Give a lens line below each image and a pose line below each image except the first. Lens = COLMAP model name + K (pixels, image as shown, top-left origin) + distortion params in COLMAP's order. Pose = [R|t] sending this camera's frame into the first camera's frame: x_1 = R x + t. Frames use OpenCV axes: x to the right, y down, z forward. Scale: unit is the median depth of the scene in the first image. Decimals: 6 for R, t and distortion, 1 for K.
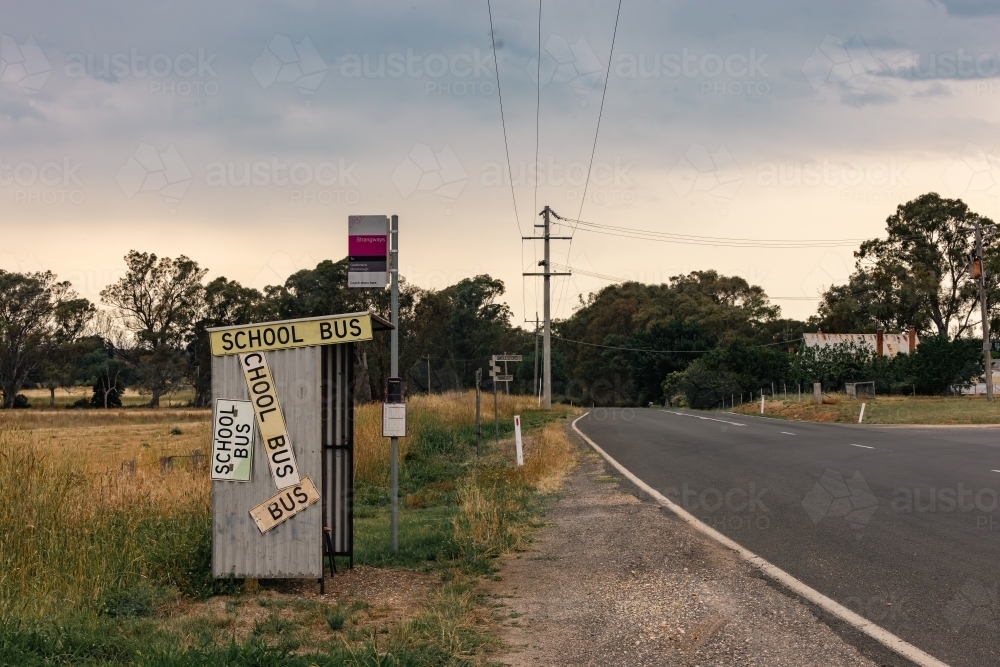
lens RADIAL K [[2076.9, 0, 500.0], [0, 2076.9, 333.5], [0, 0, 1]] dist [0.067748, 0.515540]
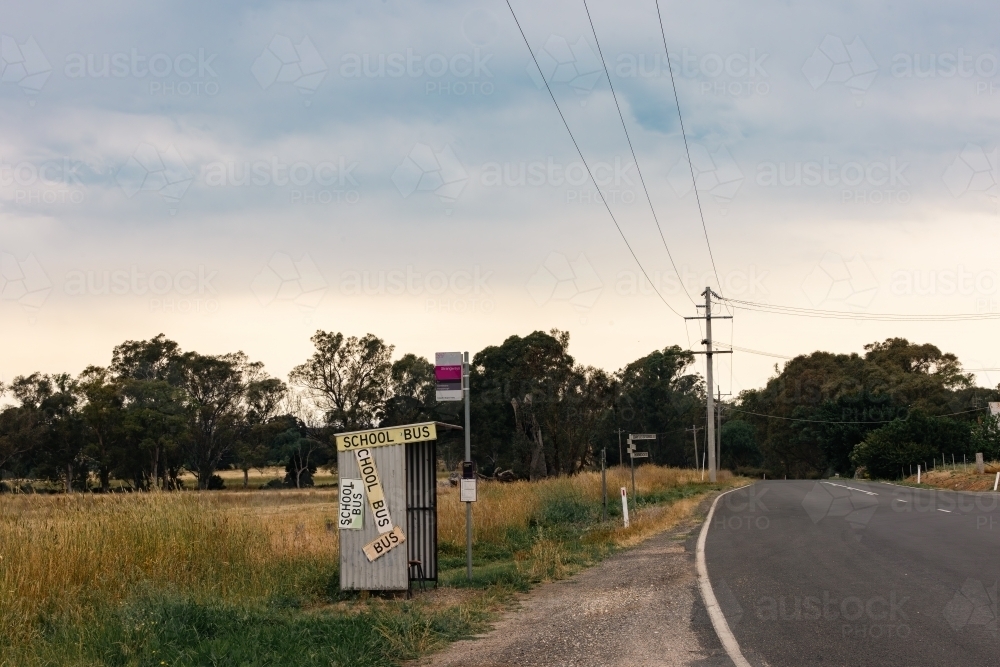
lens RADIAL K [[2076.9, 0, 500.0], [0, 2076.9, 333.5], [0, 0, 1]] dist [0.067748, 0.515540]
pose [[0.995846, -0.021893, -0.088381, 0.129957], [0.018692, 0.999144, -0.036891, -0.018488], [0.089113, 0.035086, 0.995403, -0.588177]]
